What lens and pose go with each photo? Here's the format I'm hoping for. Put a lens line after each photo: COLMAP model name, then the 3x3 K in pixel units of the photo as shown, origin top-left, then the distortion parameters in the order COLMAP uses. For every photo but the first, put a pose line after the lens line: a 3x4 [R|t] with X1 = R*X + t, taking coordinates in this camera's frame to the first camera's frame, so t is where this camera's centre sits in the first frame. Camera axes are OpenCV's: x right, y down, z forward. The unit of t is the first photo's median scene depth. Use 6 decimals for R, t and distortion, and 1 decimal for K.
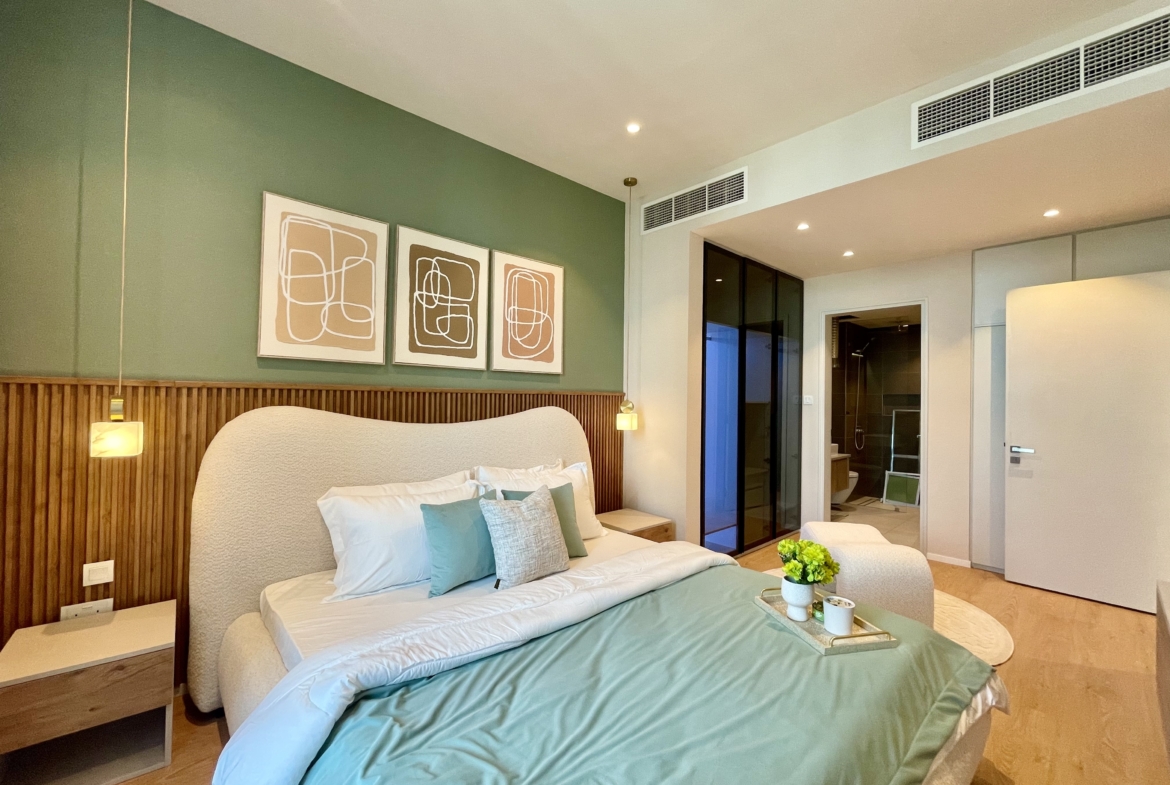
lens RADIAL K [[476.0, 0, 578.0], [0, 476.0, 390.5], [0, 0, 1]] dist [-0.002215, 0.000092]
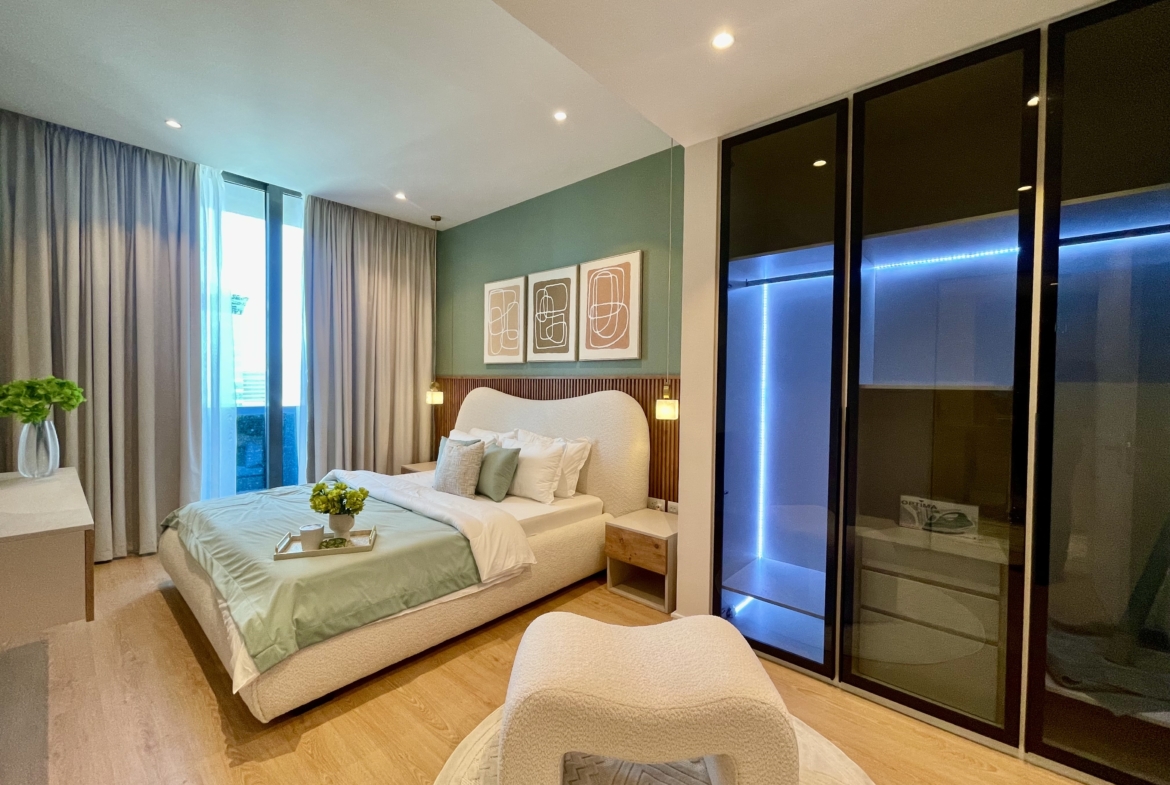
lens RADIAL K [[476.0, 0, 585.3], [0, 476.0, 397.9], [0, 0, 1]] dist [-0.002215, 0.000092]
pose [[0.121011, 0.001868, -0.992649, 1.099692], [-0.004587, 0.999989, 0.001323, 0.054923], [0.992641, 0.004394, 0.121019, 0.899797]]
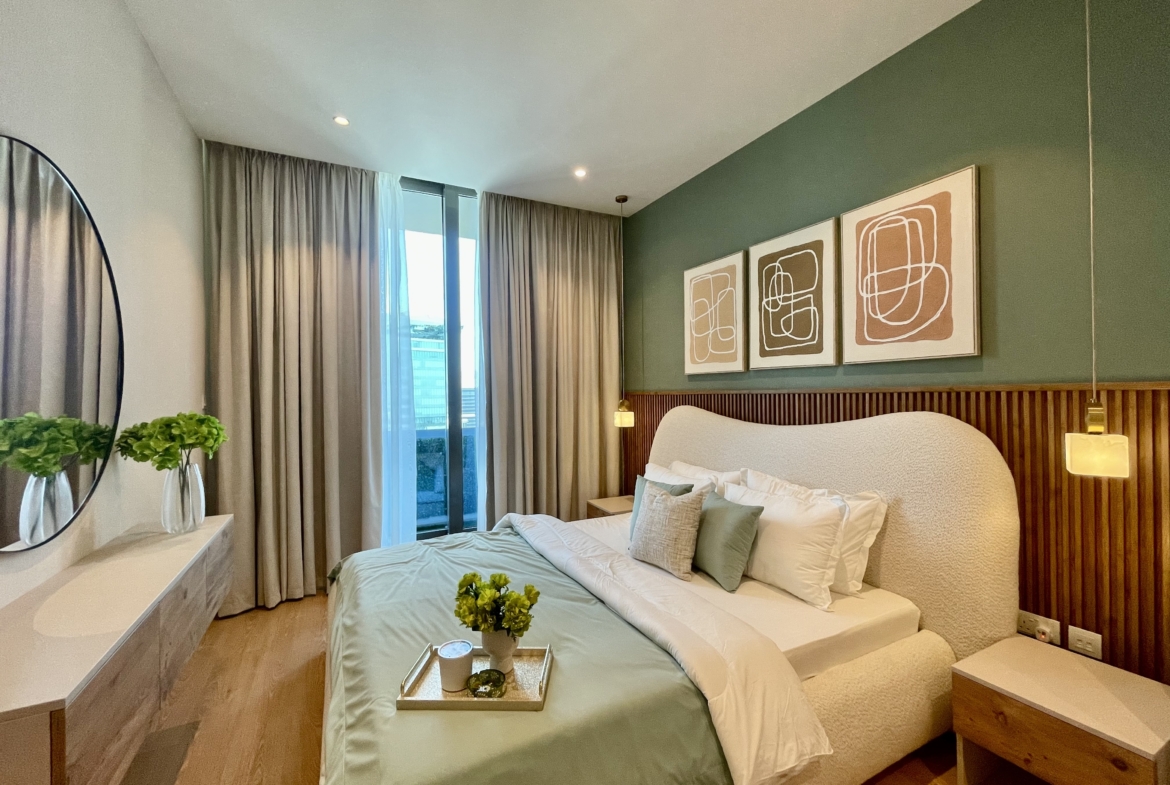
lens RADIAL K [[476.0, 0, 586.2], [0, 476.0, 395.2], [0, 0, 1]] dist [-0.002215, 0.000092]
pose [[-0.241885, -0.022759, -0.970038, 0.726137], [0.011332, 0.999590, -0.026278, 0.026267], [0.970239, -0.017349, -0.241528, 0.803362]]
